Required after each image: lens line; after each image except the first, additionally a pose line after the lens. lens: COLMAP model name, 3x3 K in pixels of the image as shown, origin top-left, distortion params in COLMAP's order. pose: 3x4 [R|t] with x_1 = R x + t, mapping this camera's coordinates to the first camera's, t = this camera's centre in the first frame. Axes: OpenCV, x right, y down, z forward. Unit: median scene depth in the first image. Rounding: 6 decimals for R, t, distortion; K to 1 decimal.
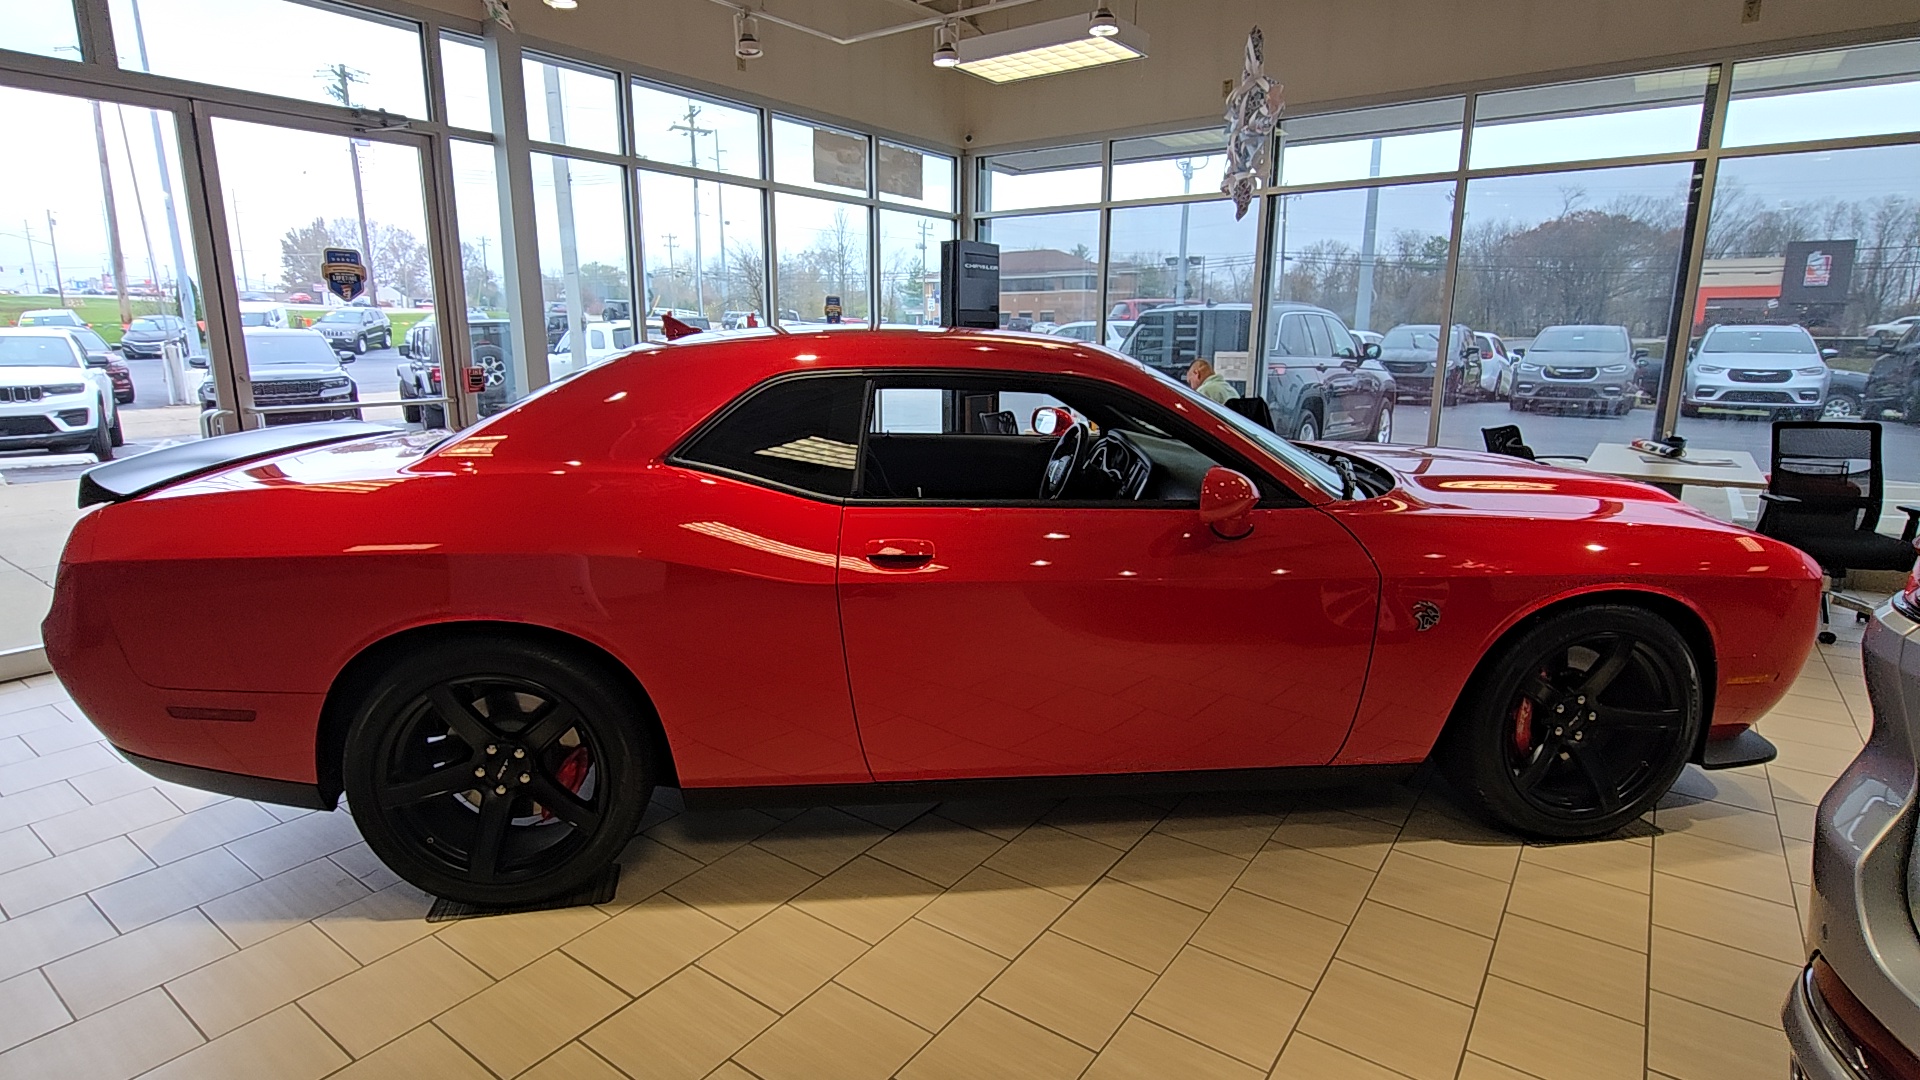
lens RADIAL K [[965.3, 0, 955.9], [0, 965.3, 540.7], [0, 0, 1]] dist [-0.001055, 0.001442]
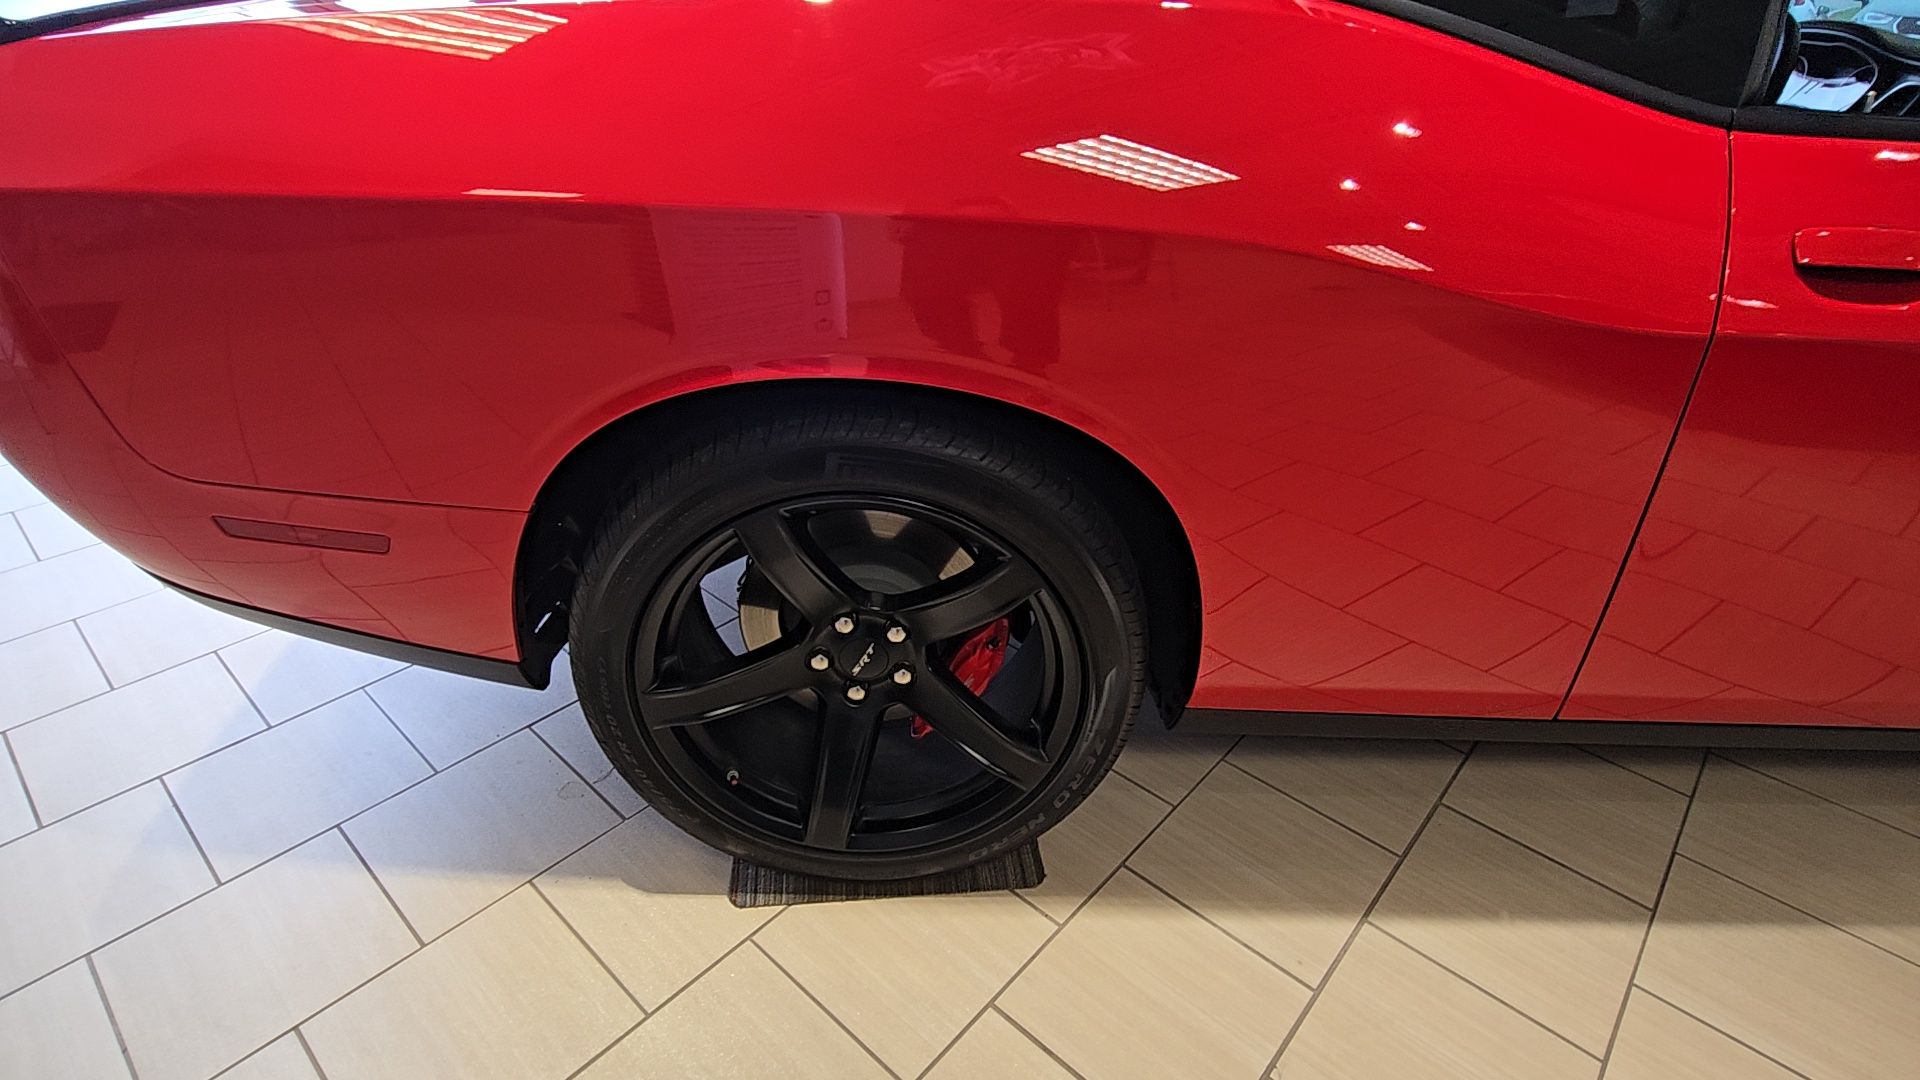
lens RADIAL K [[965.3, 0, 928.9], [0, 965.3, 532.5], [0, 0, 1]] dist [-0.001055, 0.001442]
pose [[0.993549, 0.073692, -0.086197, -0.128289], [-0.042475, 0.946578, 0.319666, 0.003108], [0.105149, -0.313943, 0.943601, 0.176631]]
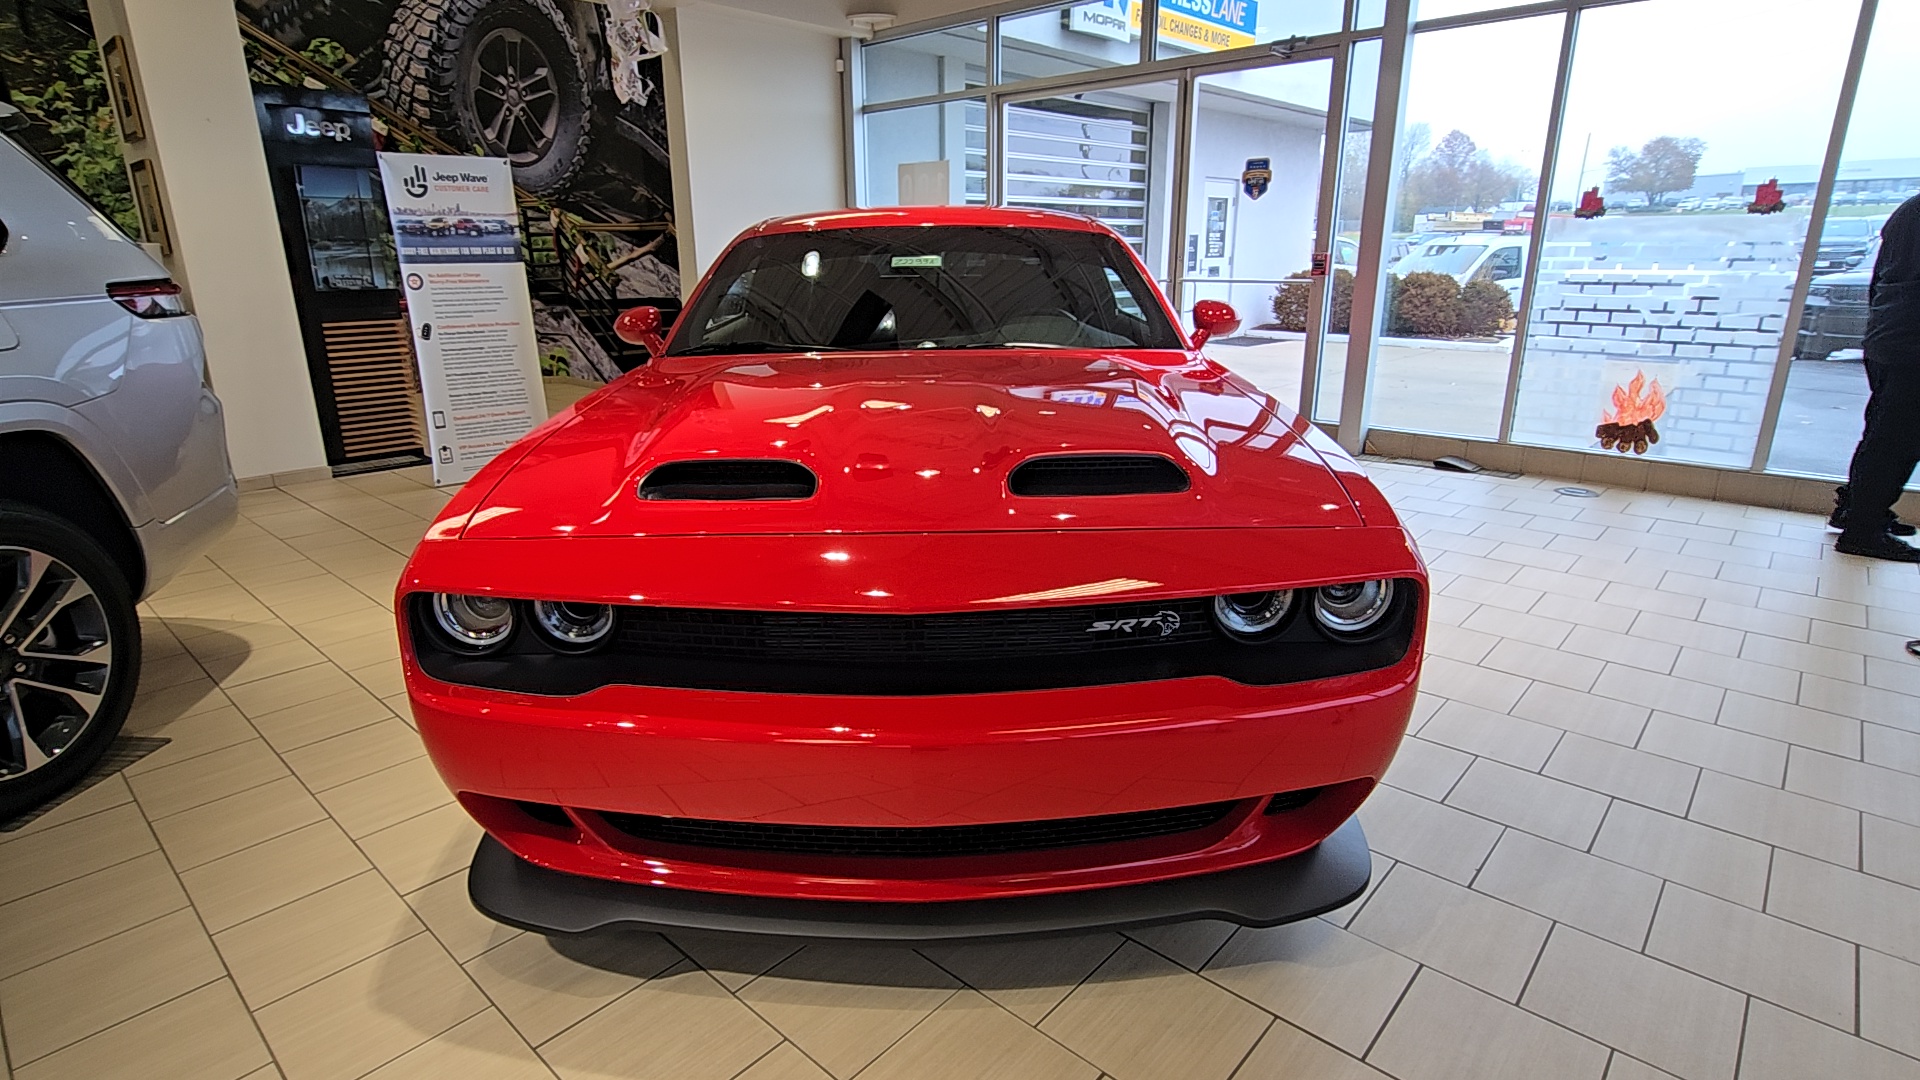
lens RADIAL K [[965.3, 0, 955.7], [0, 965.3, 543.4], [0, 0, 1]] dist [-0.001055, 0.001442]
pose [[-0.106037, 0.285443, -0.952512, 0.516864], [-0.198645, 0.932522, 0.301567, -0.083467], [0.974318, 0.221189, -0.042180, 0.498994]]
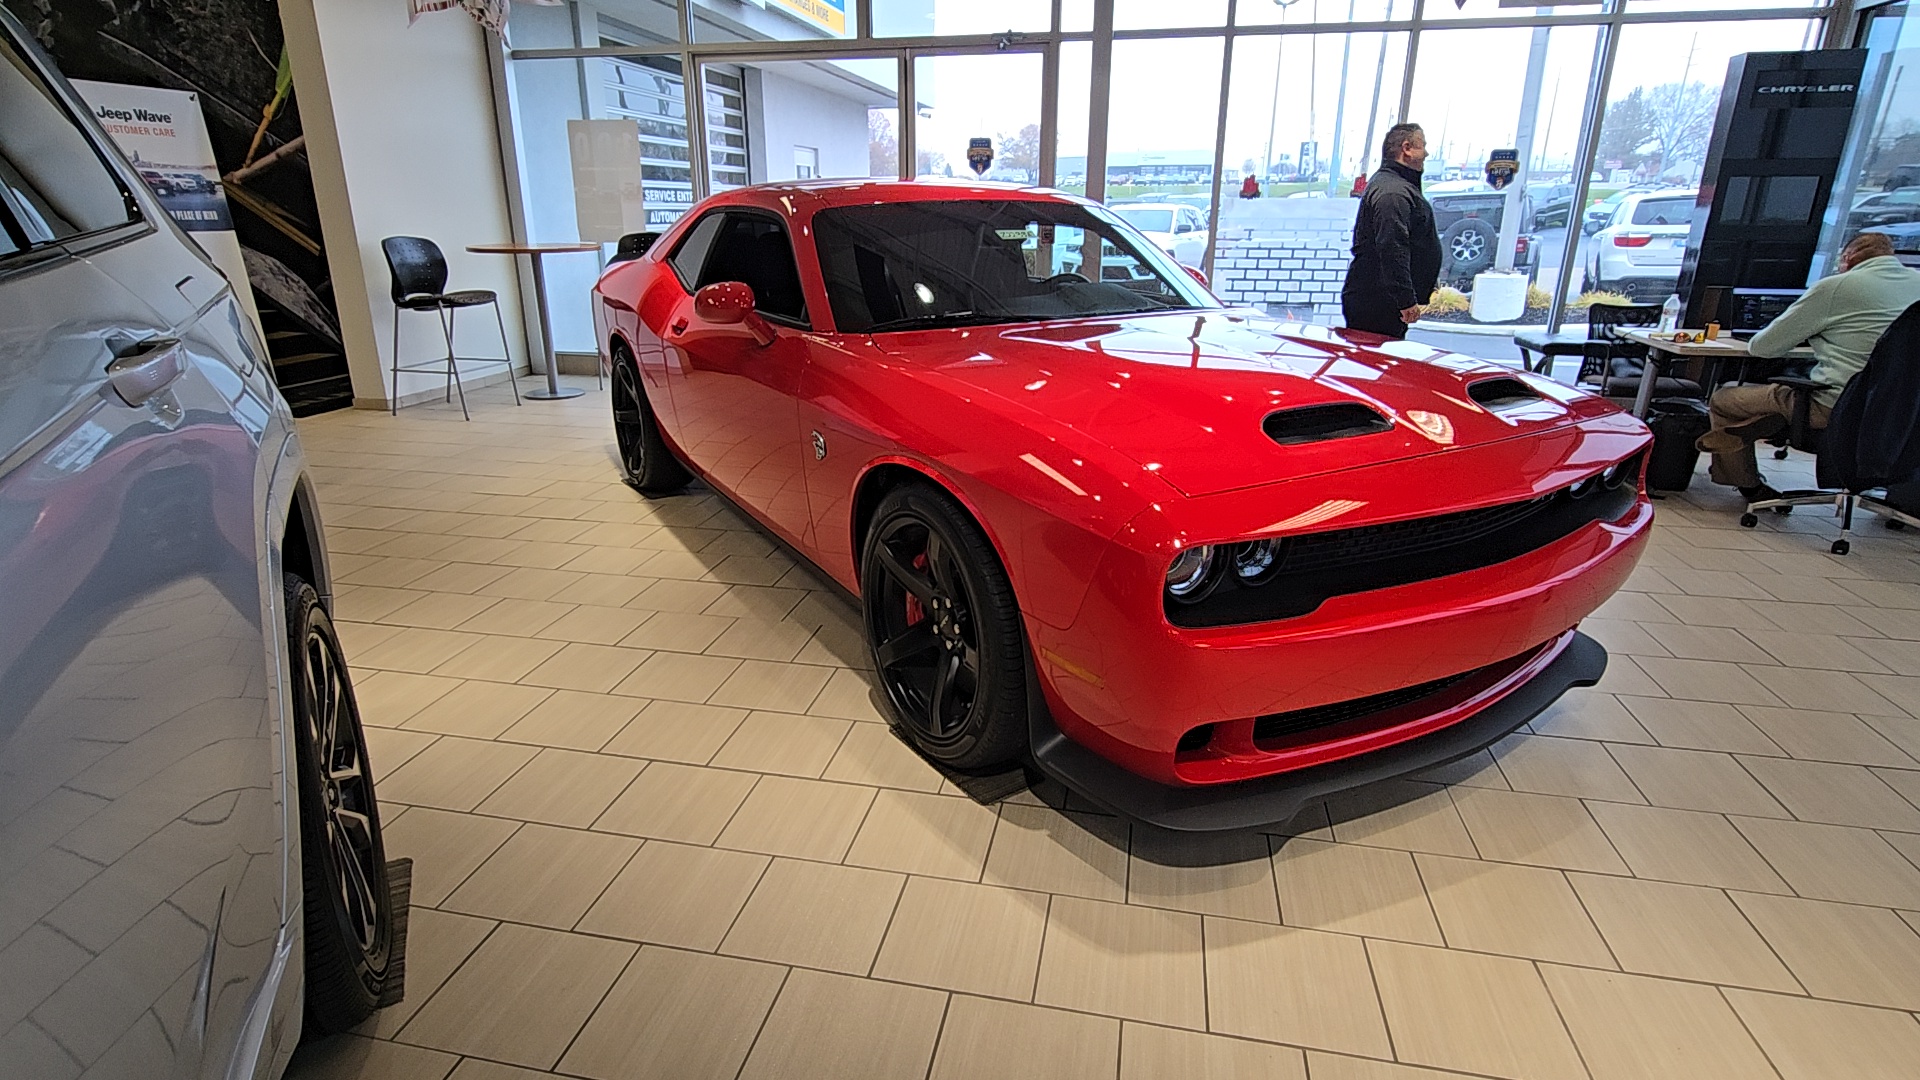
lens RADIAL K [[965.3, 0, 956.0], [0, 965.3, 542.0], [0, 0, 1]] dist [-0.001055, 0.001442]
pose [[0.415042, 0.289885, -0.862384, 0.505436], [-0.188545, 0.954709, 0.230178, -0.030670], [0.890051, 0.067064, 0.450901, 0.227168]]
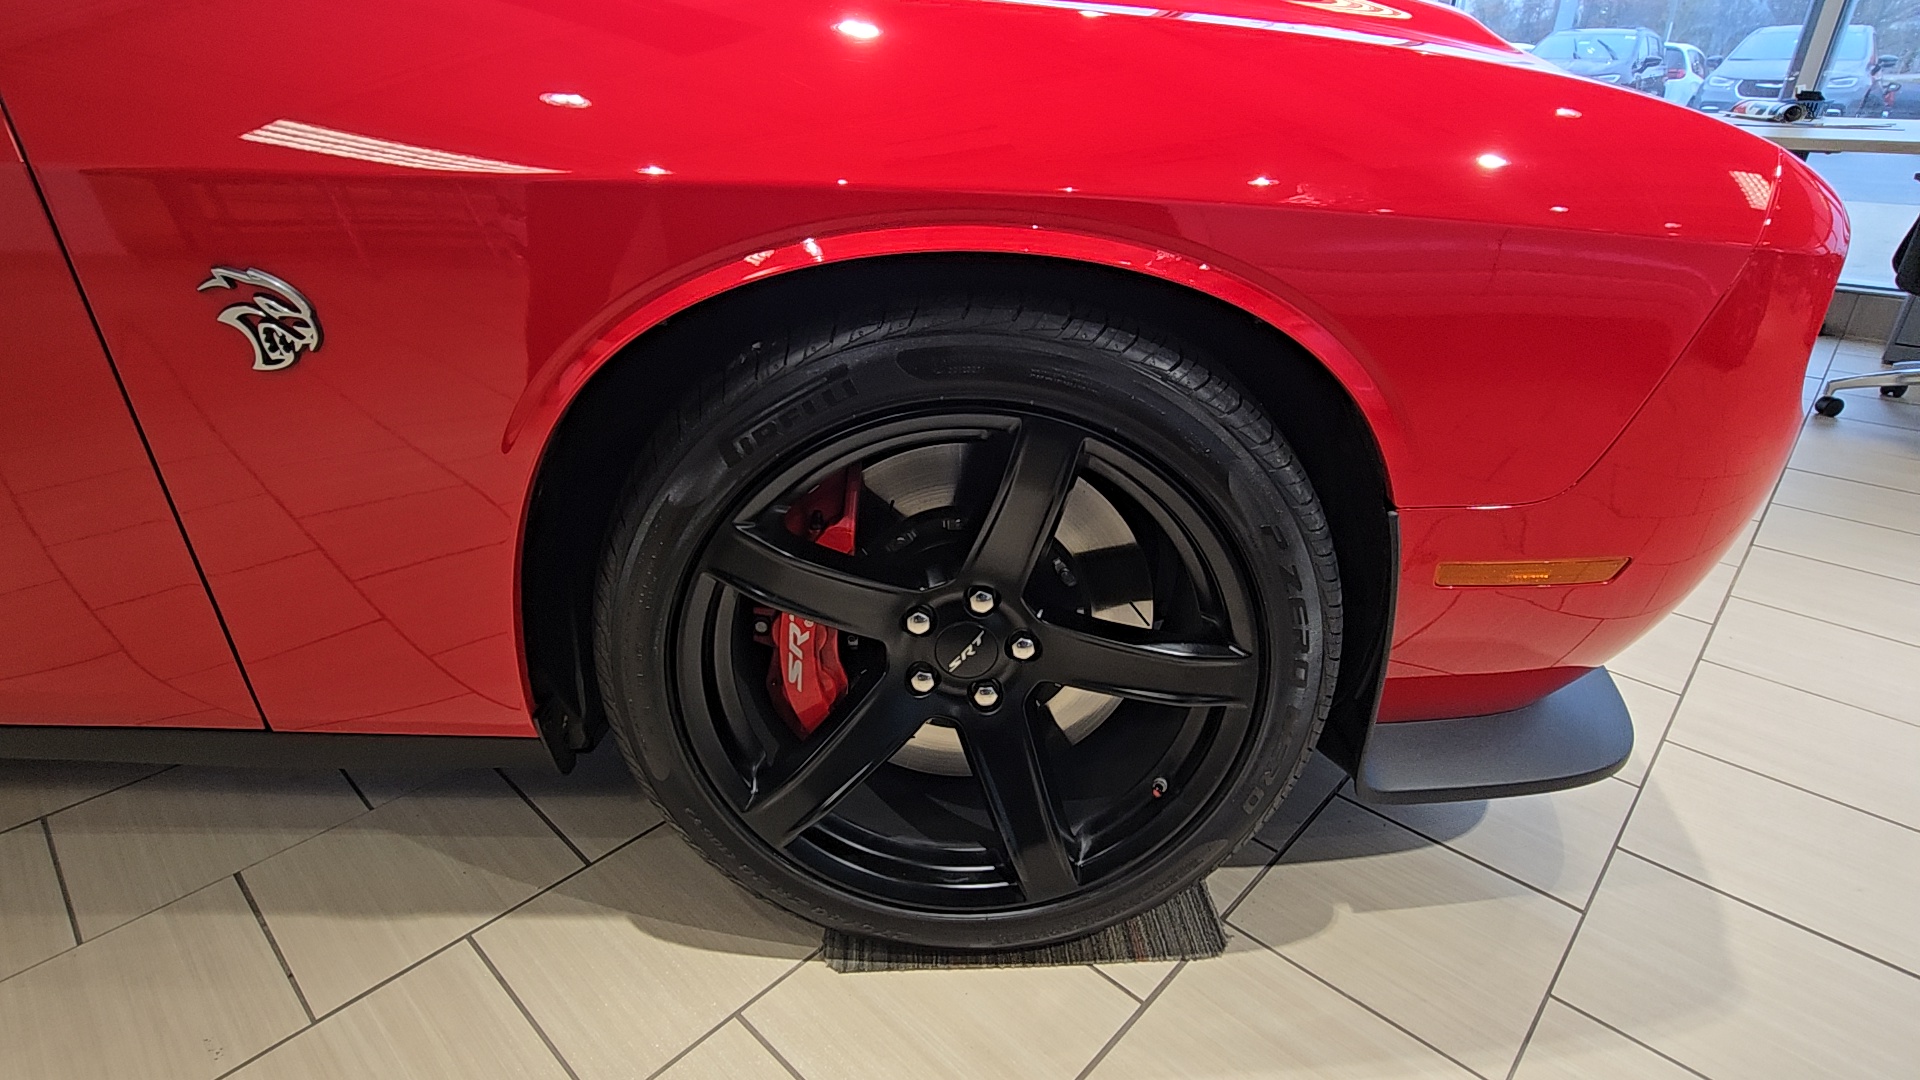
lens RADIAL K [[965.3, 0, 951.4], [0, 965.3, 541.3], [0, 0, 1]] dist [-0.001055, 0.001442]
pose [[0.992334, 0.055011, -0.110666, 0.247989], [-0.026646, 0.969643, 0.243067, 0.022443], [0.120678, -0.238255, 0.963676, 0.247816]]
